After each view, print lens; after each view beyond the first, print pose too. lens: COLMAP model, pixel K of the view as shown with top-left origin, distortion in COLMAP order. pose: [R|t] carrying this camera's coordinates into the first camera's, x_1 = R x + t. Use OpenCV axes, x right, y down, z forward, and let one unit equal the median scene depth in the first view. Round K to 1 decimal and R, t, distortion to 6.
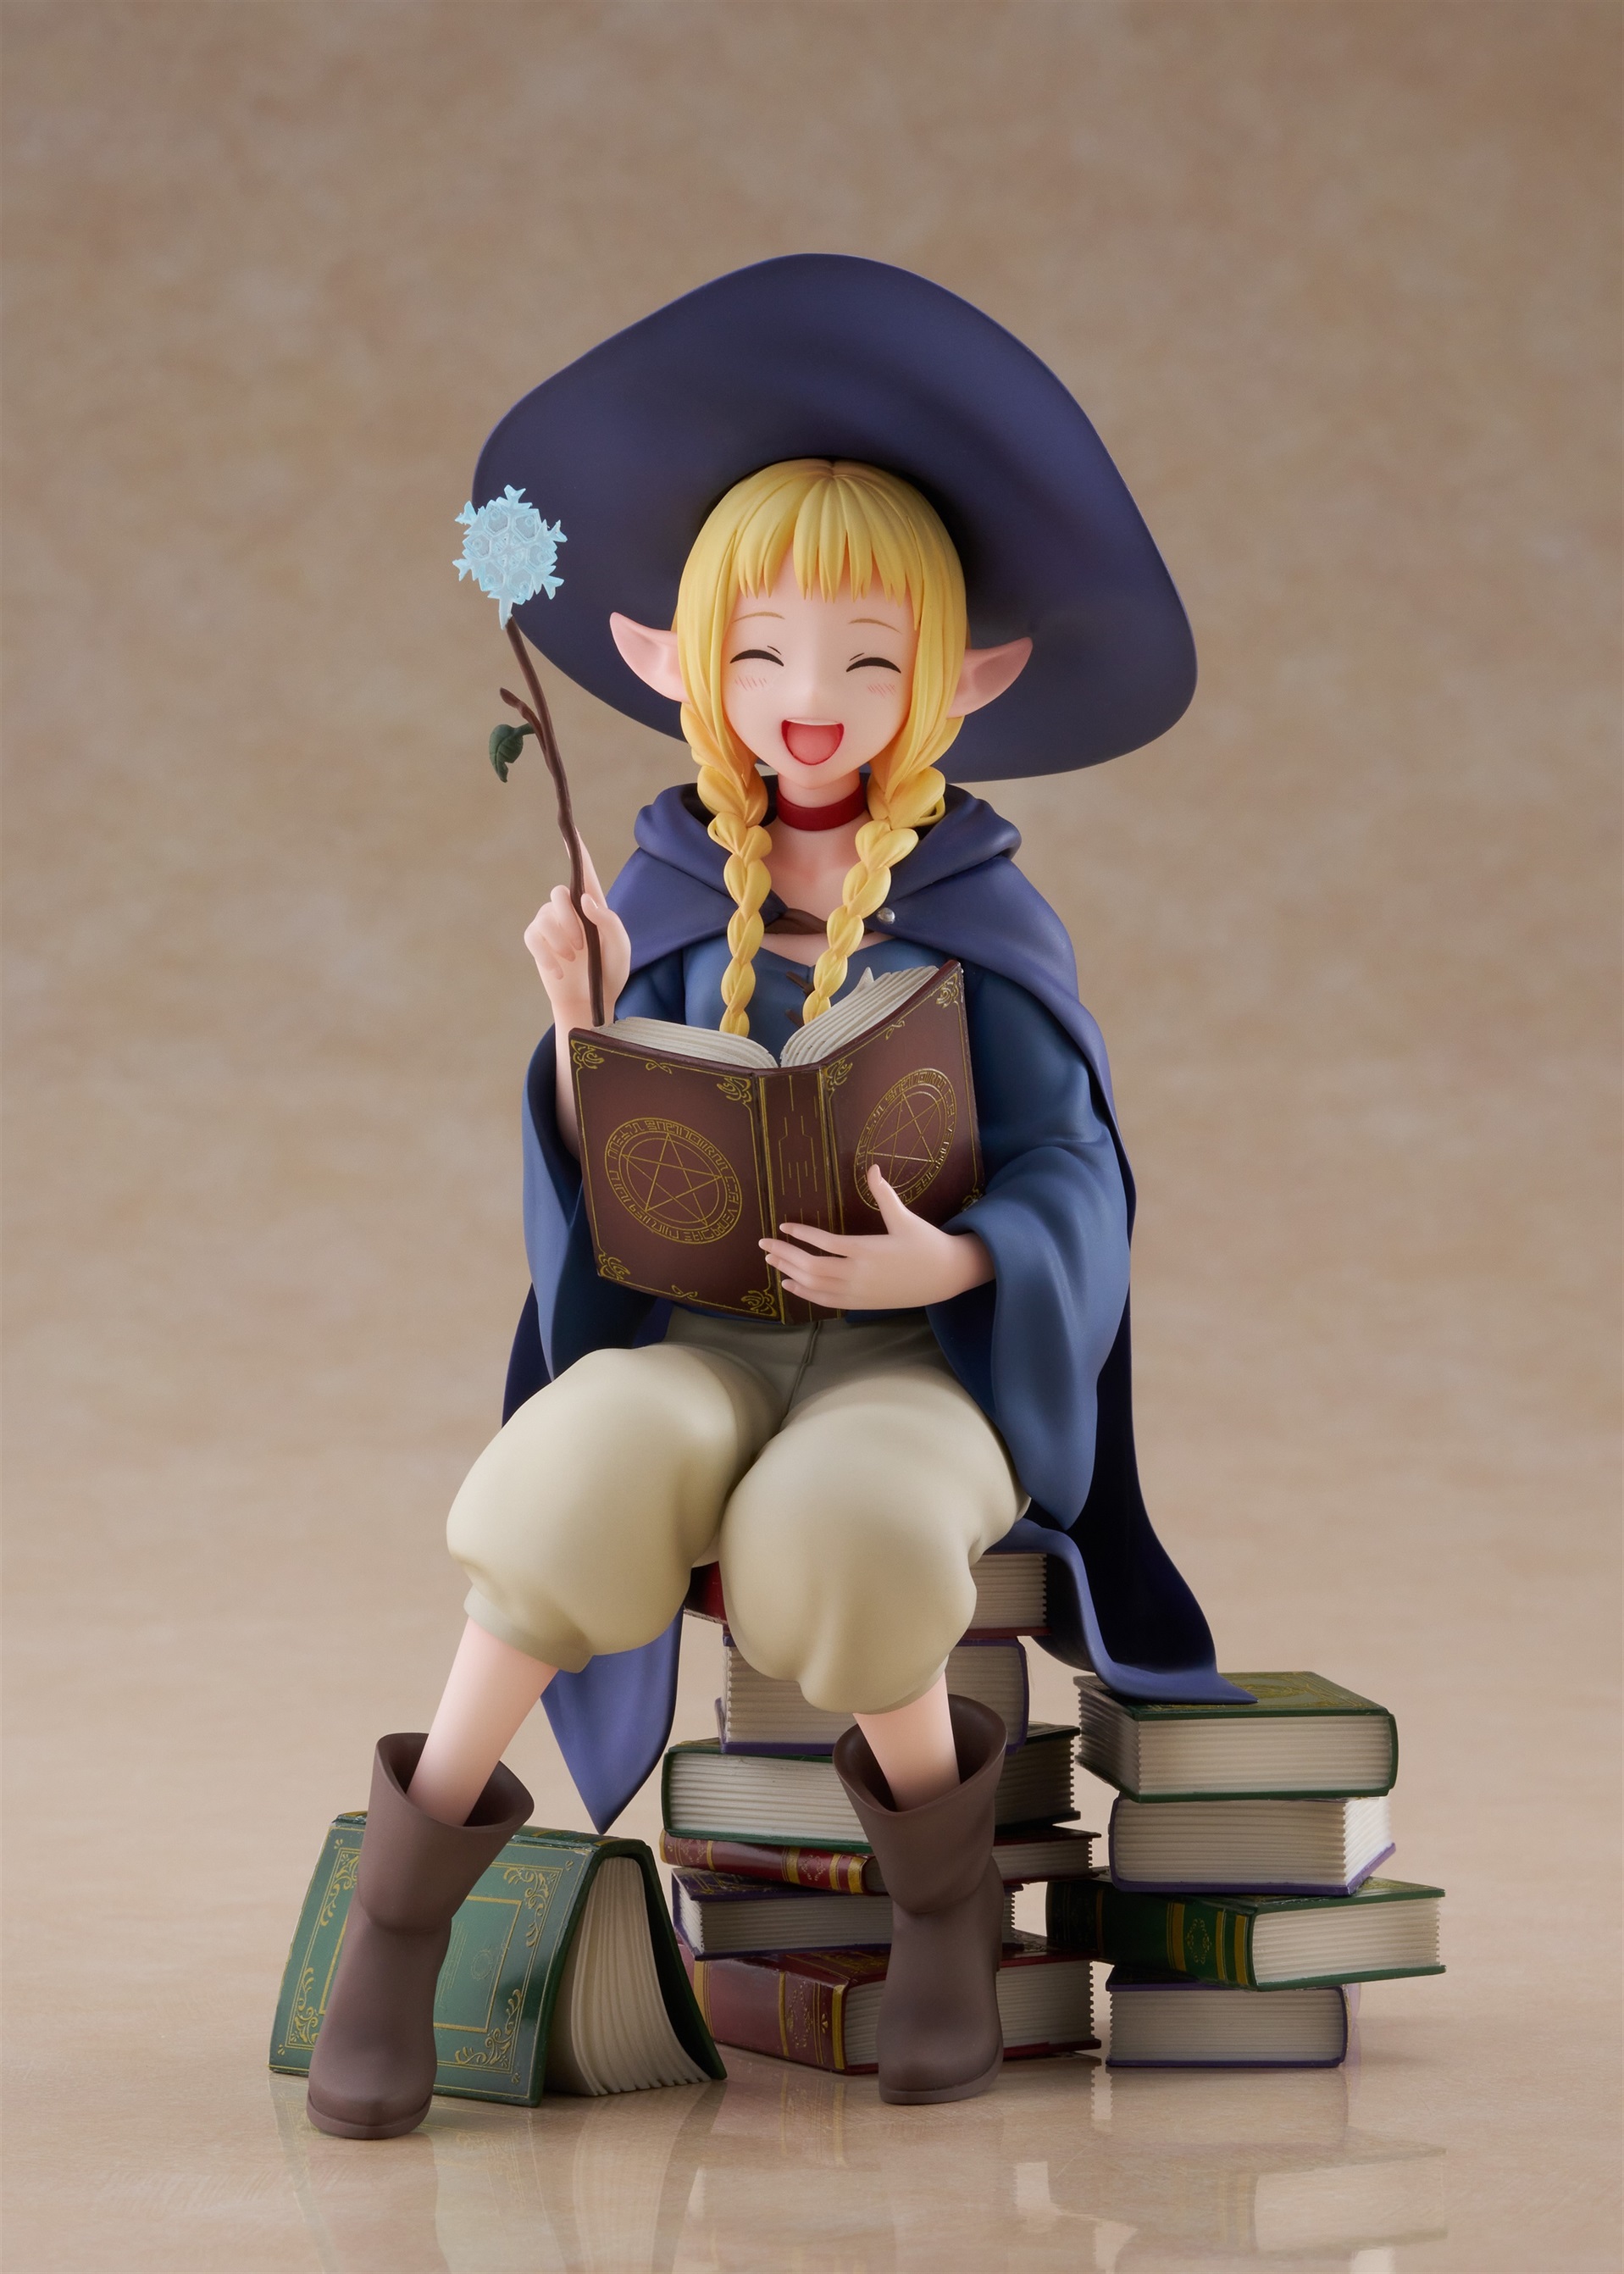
lens RADIAL K [[10778.0, 0, 806.0], [0, 10778.0, 1127.9], [0, 0, 1]] dist [-0.153266, 0.000000]
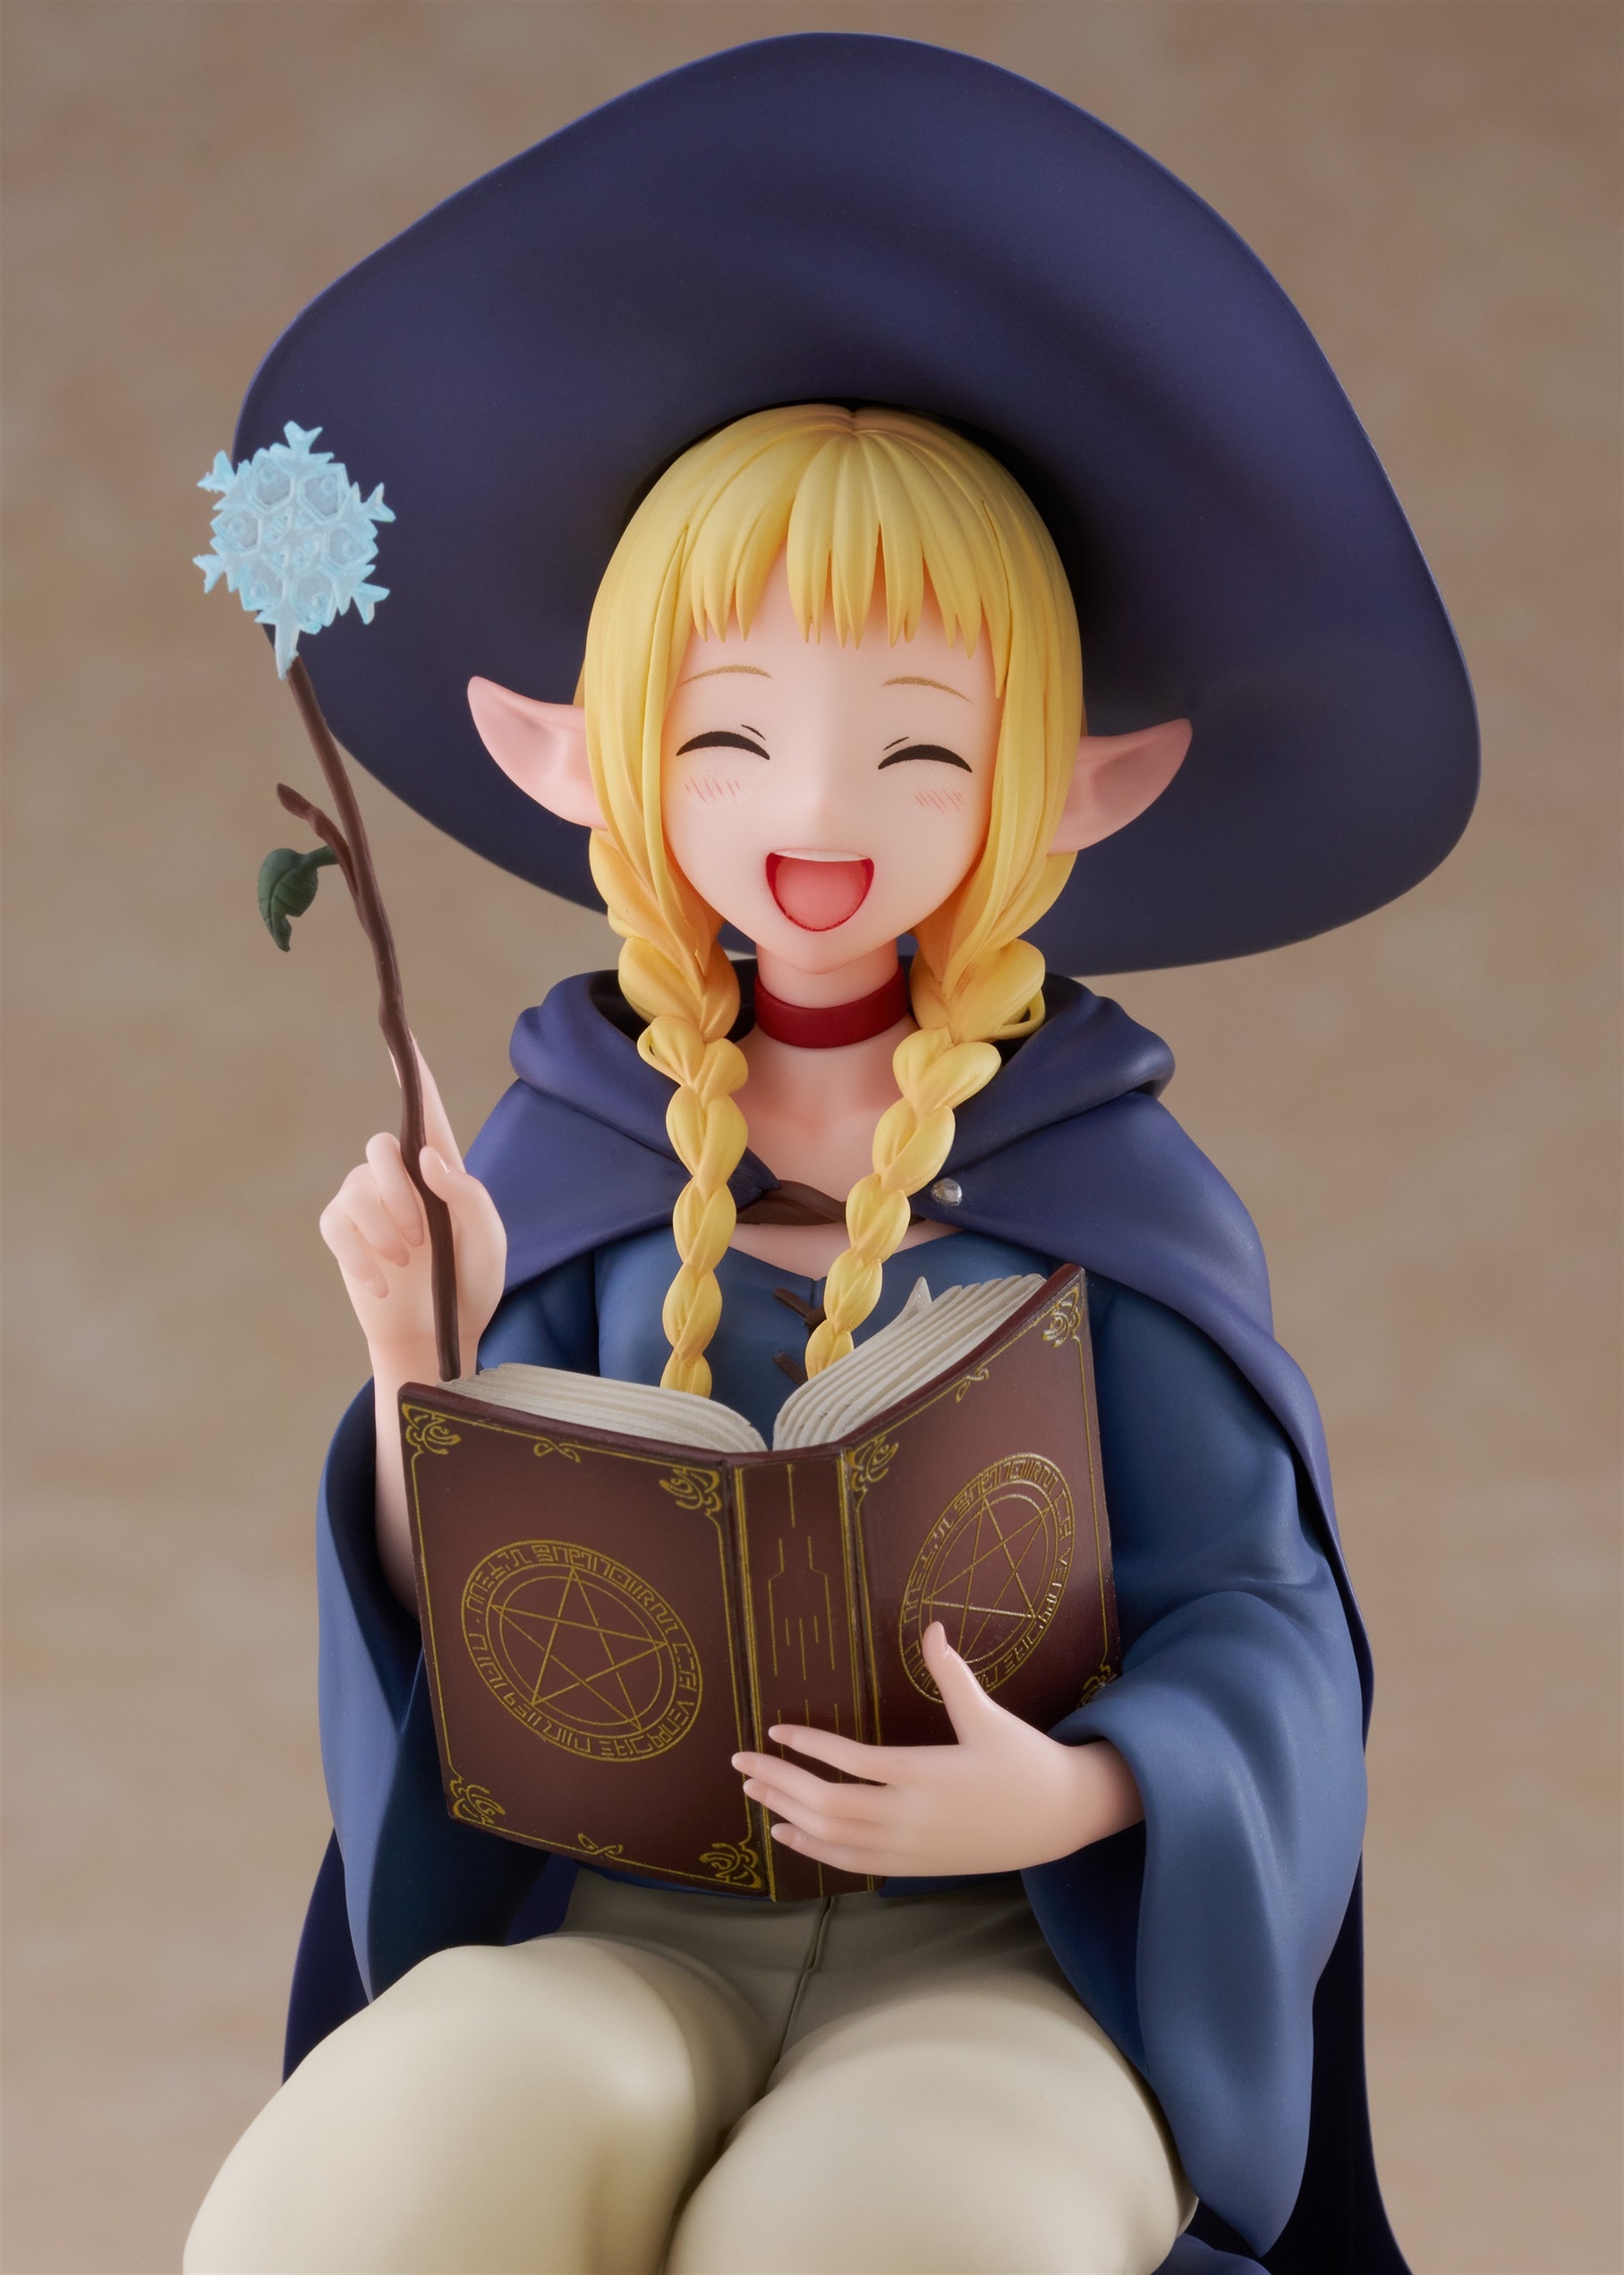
lens RADIAL K [[10782.0, 0, 805.7], [0, 10782.0, 1147.6], [0, 0, 1]] dist [-0.153266, 0.000000]
pose [[0.999852, -0.001117, 0.017187, -0.010213], [0.001862, 0.999056, -0.043392, 0.003054], [-0.017122, 0.043417, 0.998910, 0.427954]]
